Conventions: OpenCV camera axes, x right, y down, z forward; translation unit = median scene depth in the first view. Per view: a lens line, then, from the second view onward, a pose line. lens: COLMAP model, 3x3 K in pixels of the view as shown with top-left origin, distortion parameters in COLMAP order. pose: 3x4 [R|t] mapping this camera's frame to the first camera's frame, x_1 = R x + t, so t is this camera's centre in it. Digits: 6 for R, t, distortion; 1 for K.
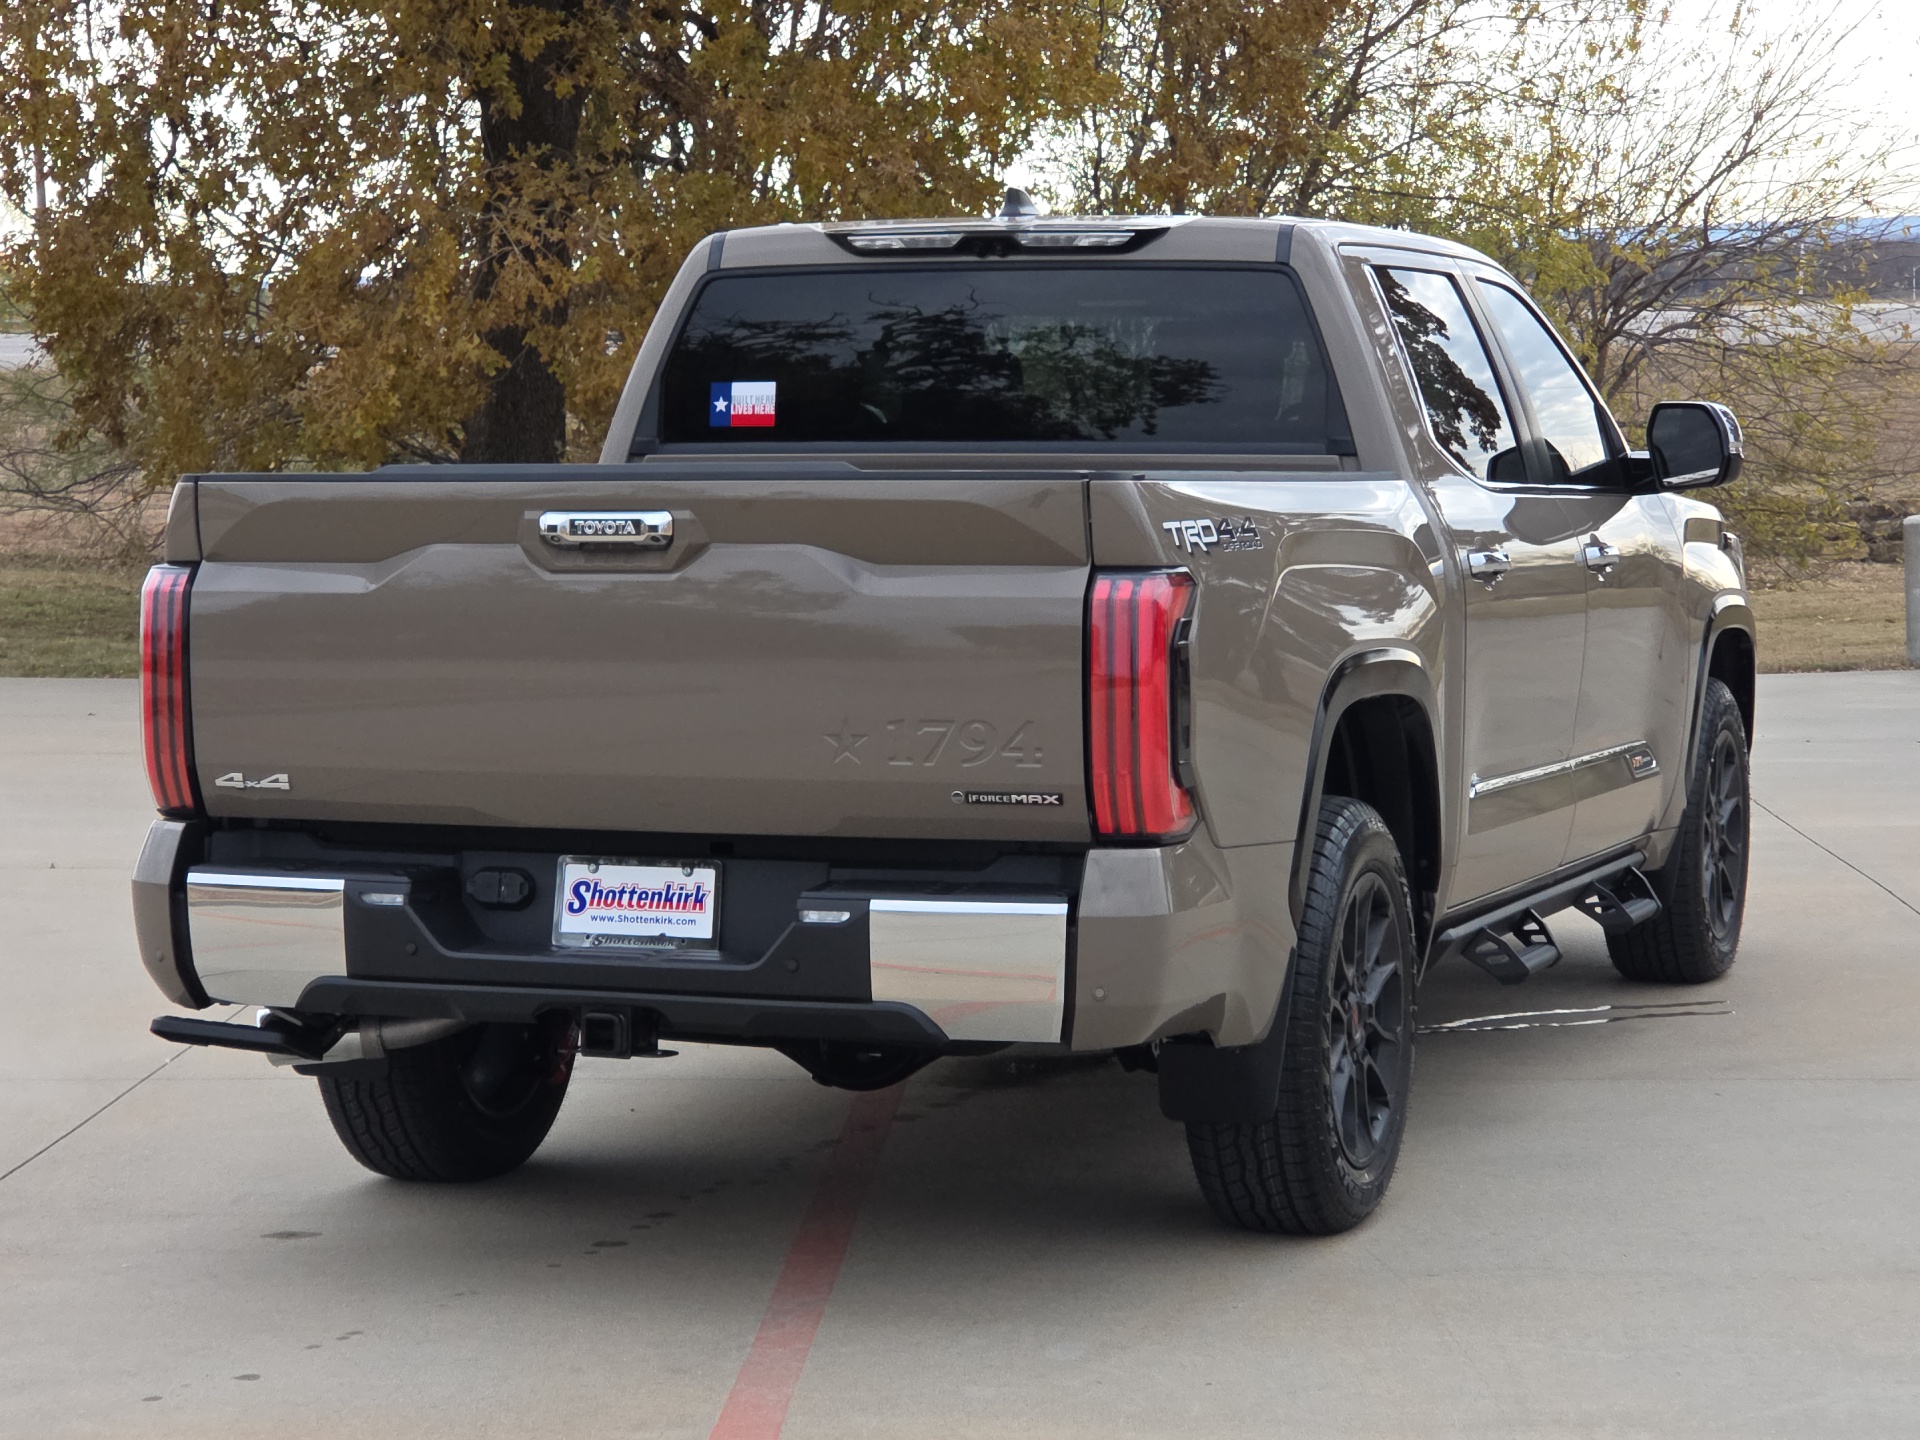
lens RADIAL K [[4260.9, 0, 961.7], [0, 4260.9, 730.8], [0, 0, 1]] dist [-0.236155, 0.000000]
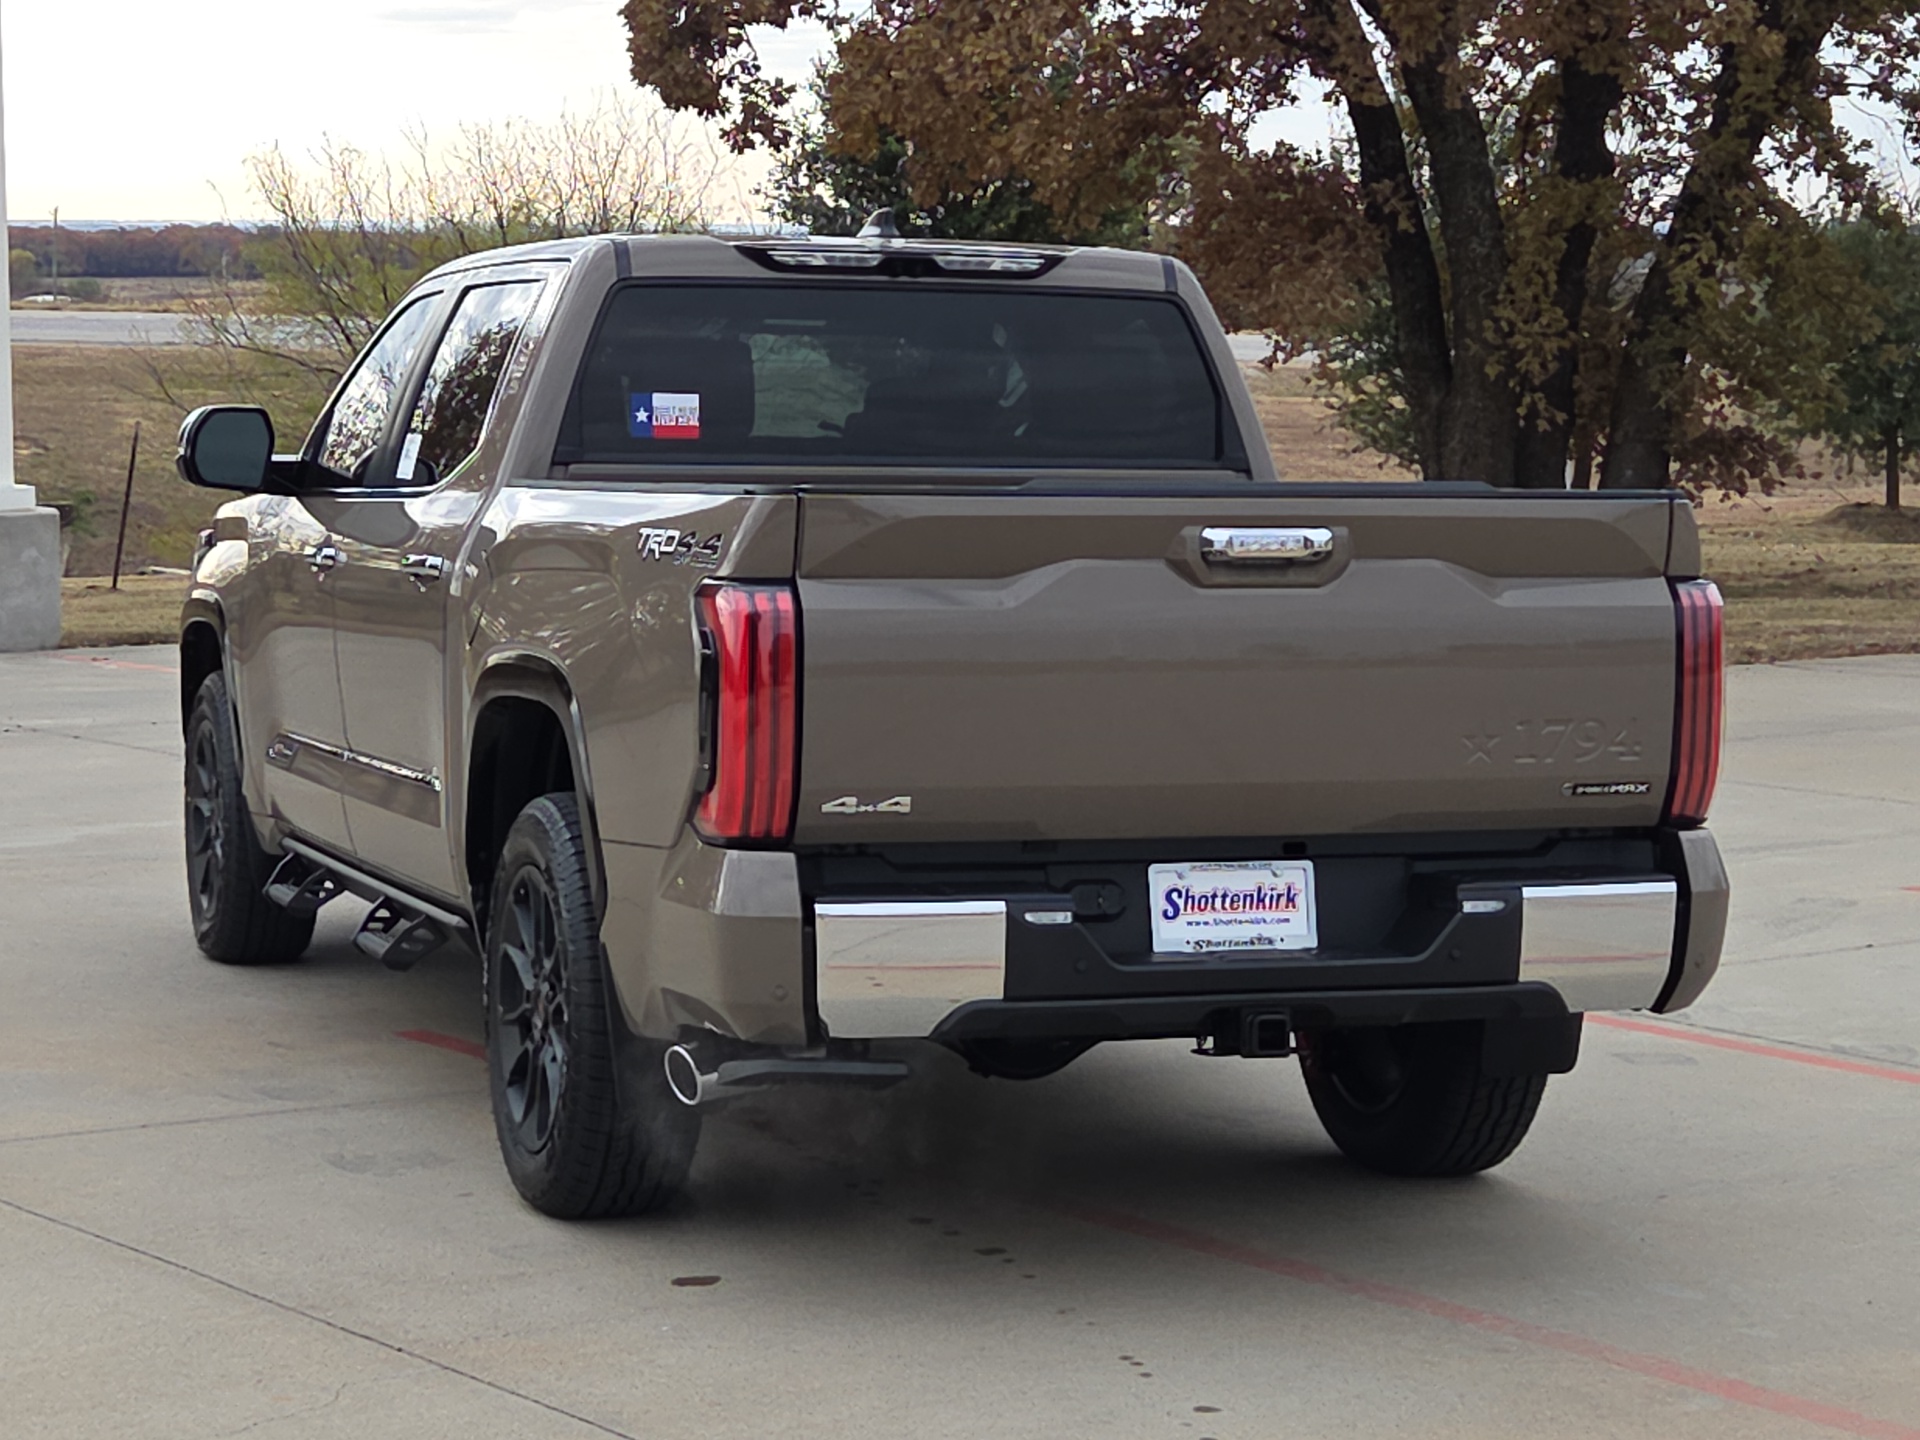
lens RADIAL K [[3780.1, 0, 969.4], [0, 3780.1, 711.6], [0, 0, 1]] dist [0.319586, 0.000000]
pose [[0.783536, -0.029443, 0.620649, -0.698467], [0.027506, 0.999541, 0.012691, -0.020252], [-0.620738, 0.007128, 0.783986, 0.317458]]
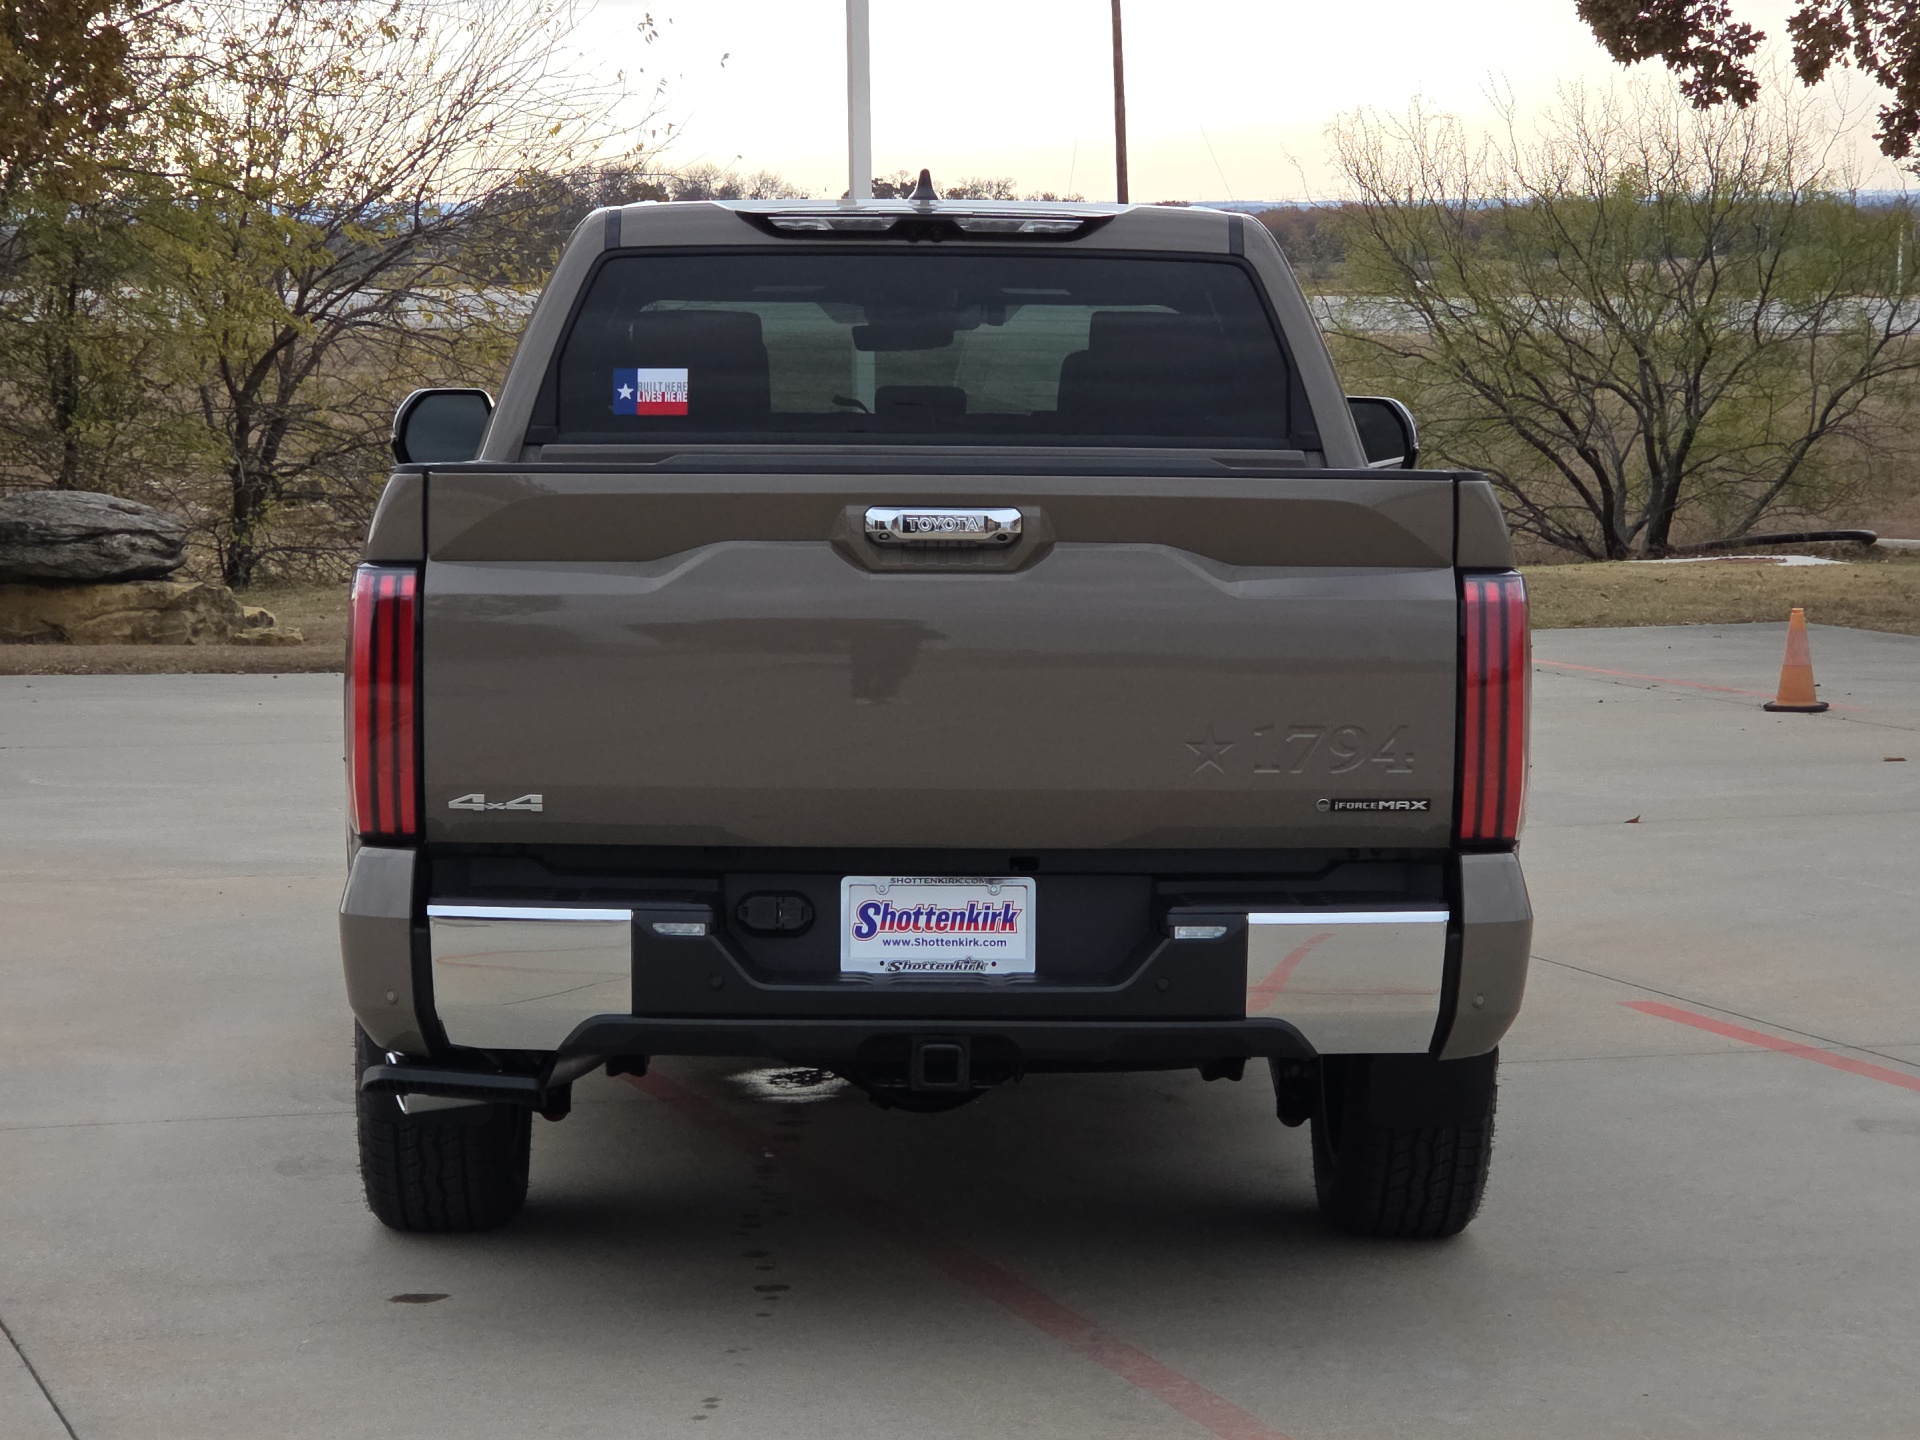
lens RADIAL K [[4260.9, 0, 959.9], [0, 4260.9, 708.0], [0, 0, 1]] dist [-0.236155, 0.000000]
pose [[0.936215, -0.012205, 0.351216, -0.402102], [0.012793, 0.999918, 0.000647, -0.007897], [-0.351195, 0.003888, 0.936294, 0.118163]]
